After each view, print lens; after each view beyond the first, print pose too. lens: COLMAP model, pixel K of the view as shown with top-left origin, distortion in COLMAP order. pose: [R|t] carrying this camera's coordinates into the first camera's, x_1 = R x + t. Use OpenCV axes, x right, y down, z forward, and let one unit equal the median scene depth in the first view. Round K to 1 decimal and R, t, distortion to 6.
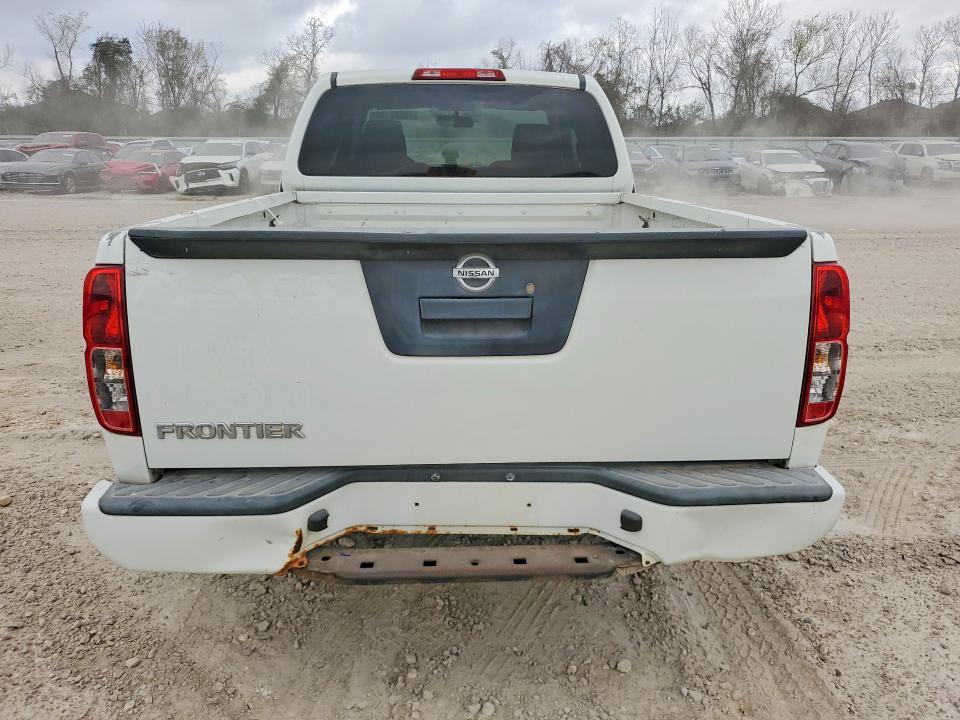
lens RADIAL K [[738.7, 0, 484.3], [0, 738.7, 359.9], [0, 0, 1]] dist [0.018615, 0.003665]
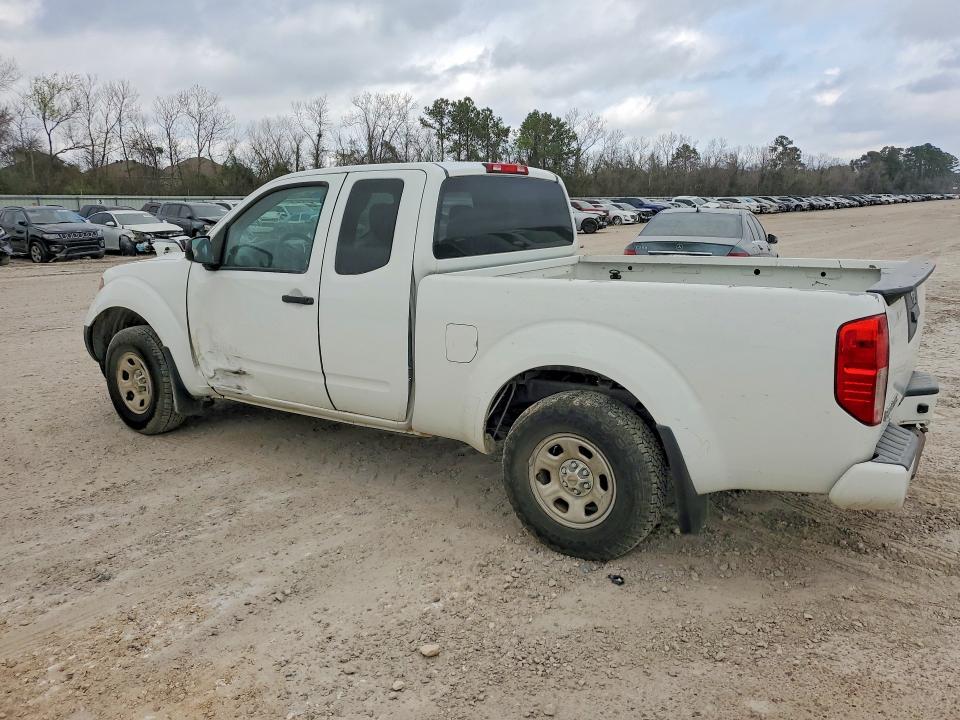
lens RADIAL K [[738.7, 0, 484.3], [0, 738.7, 359.9], [0, 0, 1]] dist [0.018615, 0.003665]
pose [[0.597017, -0.175013, 0.782906, -0.140571], [0.231026, 0.972078, 0.041128, -0.017987], [-0.768243, 0.156318, 0.620779, 0.041558]]
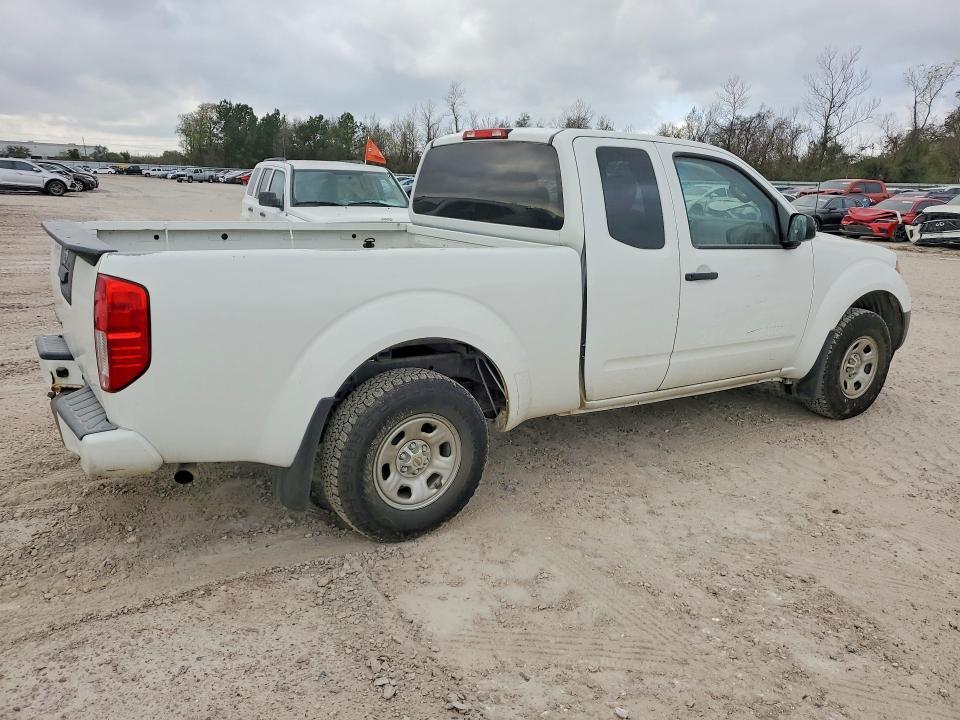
lens RADIAL K [[738.7, 0, 484.3], [0, 738.7, 359.9], [0, 0, 1]] dist [0.018615, 0.003665]
pose [[0.518905, 0.214520, -0.827478, 0.127030], [-0.262566, 0.961204, 0.084535, -0.017899], [0.813509, 0.173402, 0.555099, 0.051918]]
